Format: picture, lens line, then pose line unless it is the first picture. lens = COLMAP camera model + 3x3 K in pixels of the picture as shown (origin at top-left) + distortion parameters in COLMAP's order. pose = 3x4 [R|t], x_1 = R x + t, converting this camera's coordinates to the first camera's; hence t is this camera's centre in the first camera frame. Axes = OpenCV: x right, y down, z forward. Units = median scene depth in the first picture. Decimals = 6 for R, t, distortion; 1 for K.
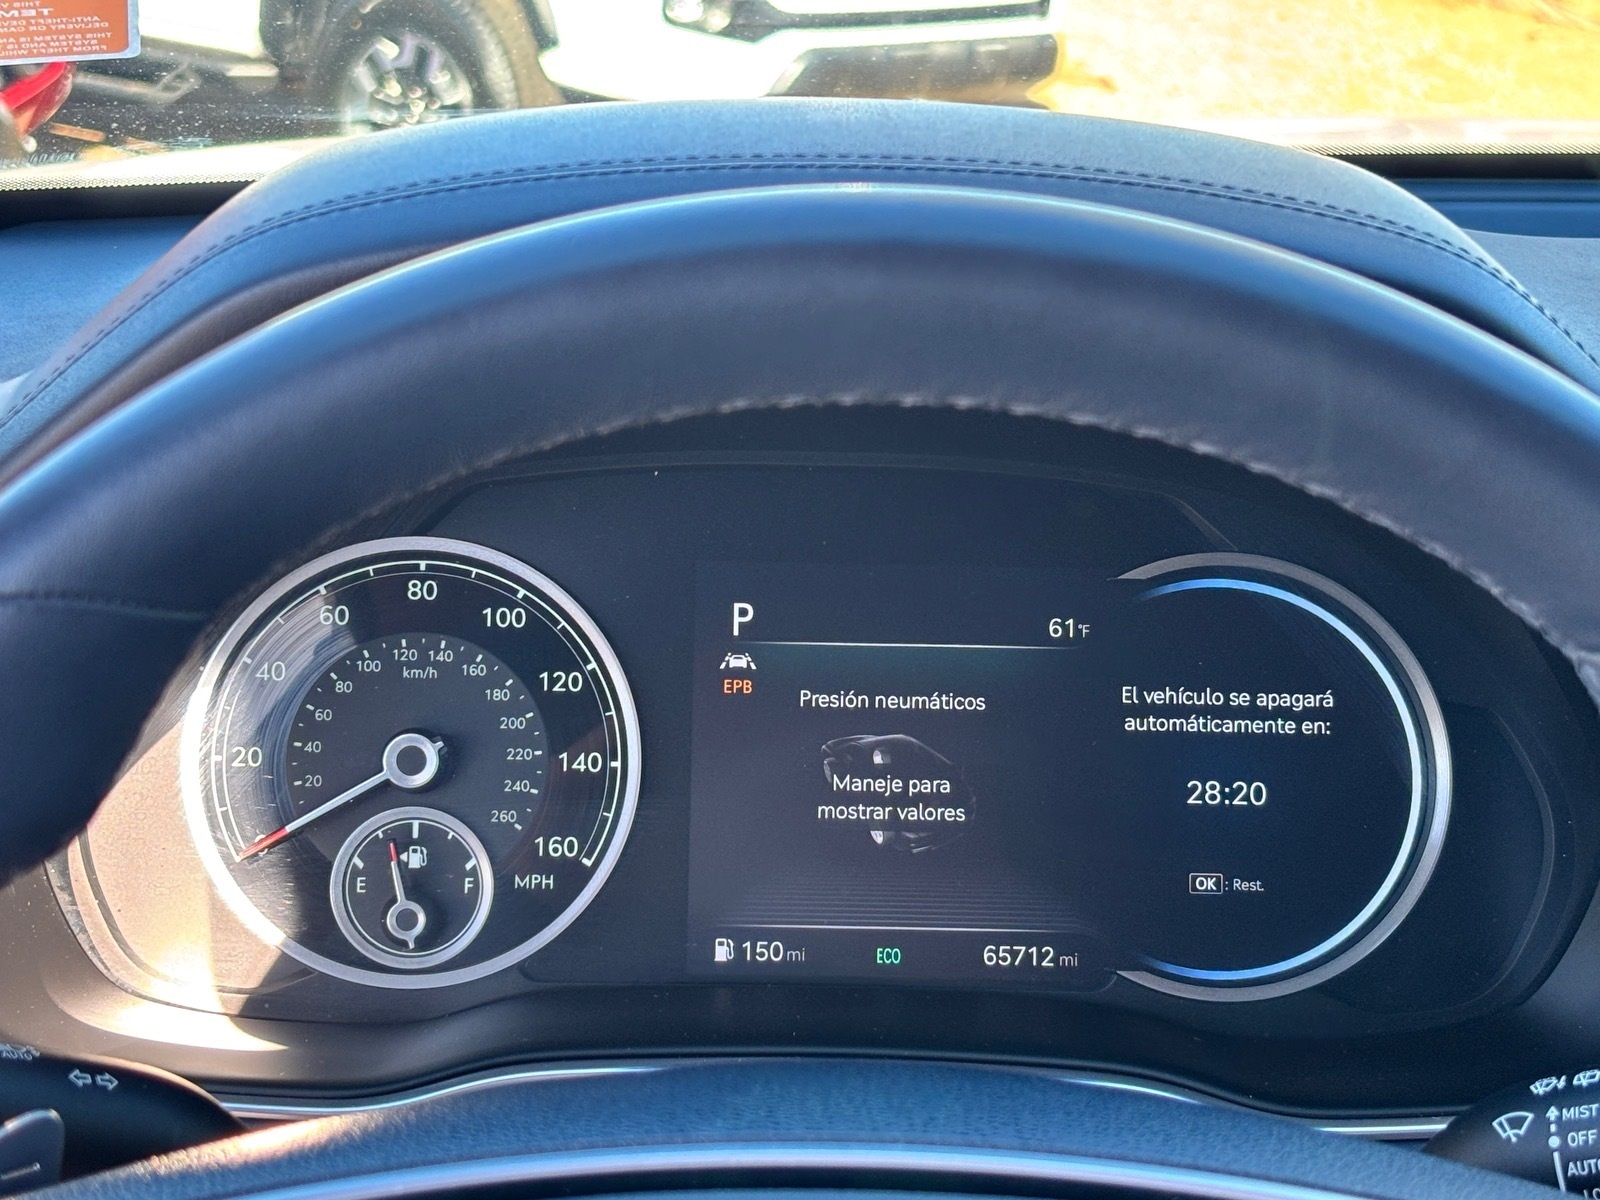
lens RADIAL K [[3022.2, 0, 789.2], [0, 3022.2, 604.9], [0, 0, 1]] dist [0.280909, 0.000000]
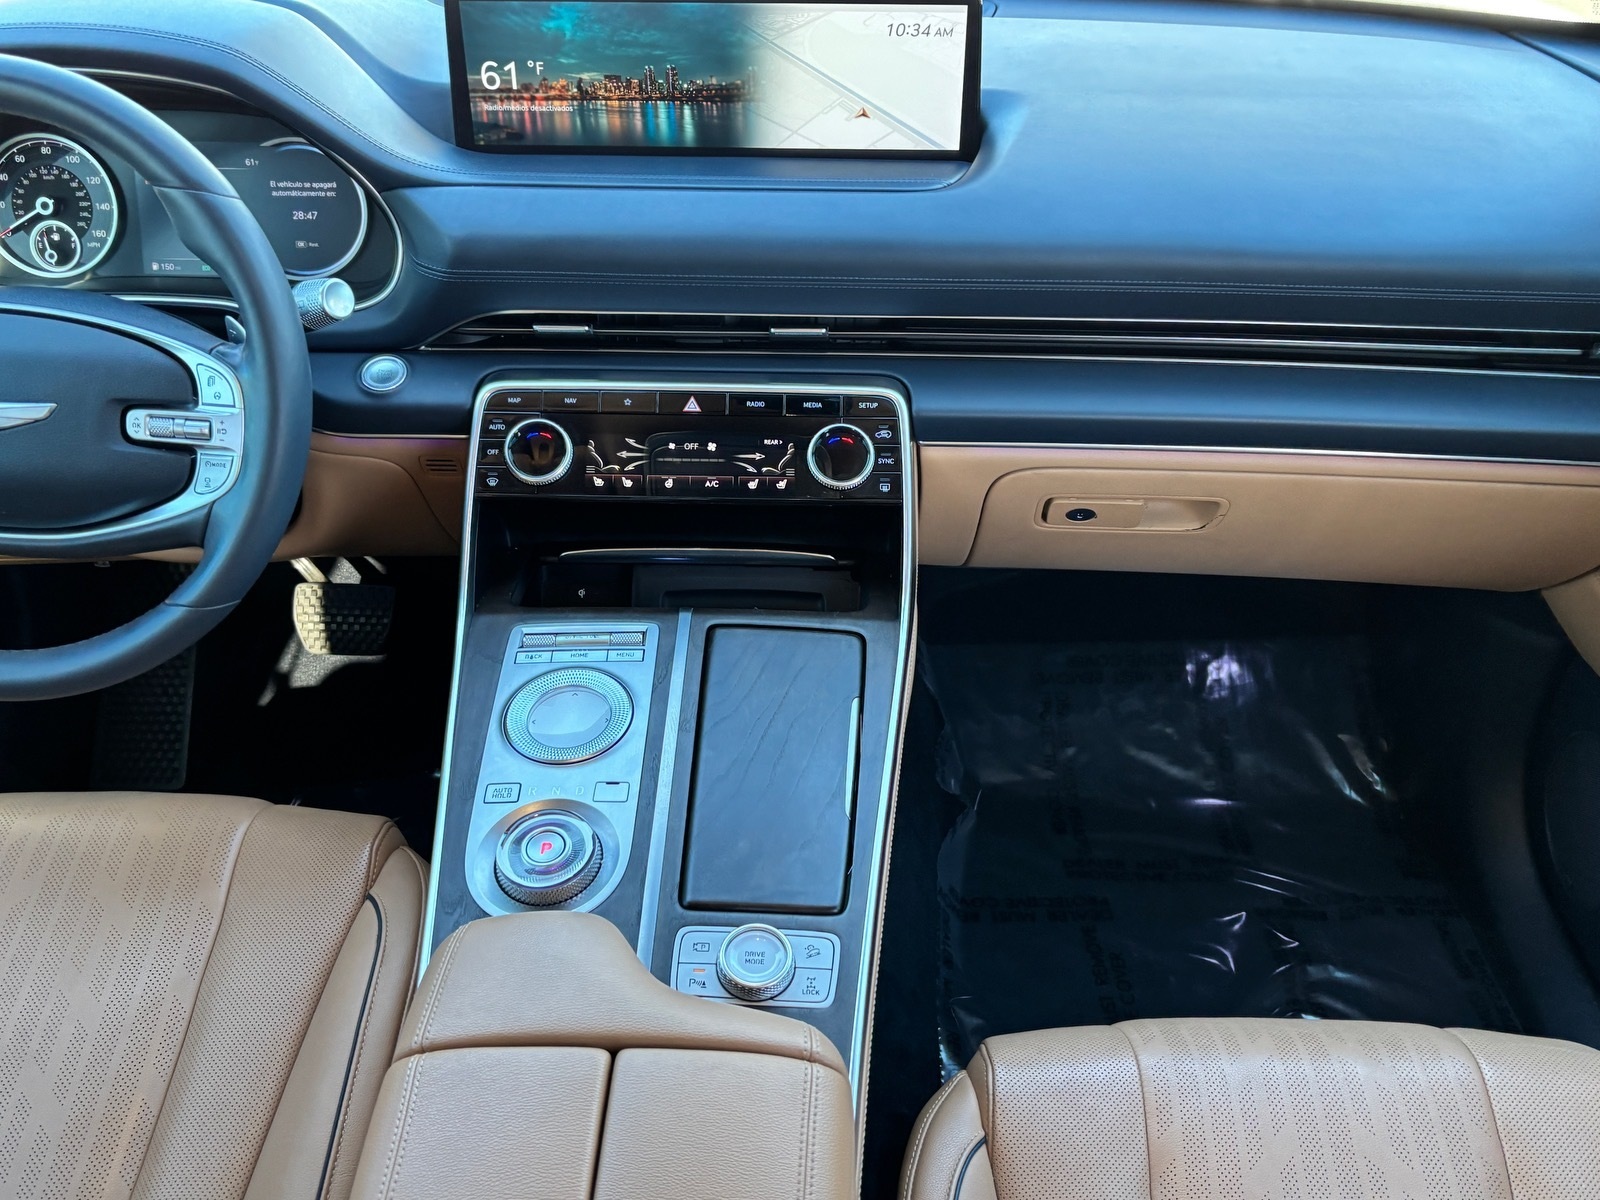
lens RADIAL K [[1534.0, 0, 797.4], [0, 1534.0, 620.3], [0, 0, 1]] dist [0.025457, 0.000000]
pose [[0.998572, 0.004531, -0.053236, 0.753526], [0.012463, 0.949162, 0.314541, -0.037470], [0.051955, -0.314755, 0.947750, -0.647871]]
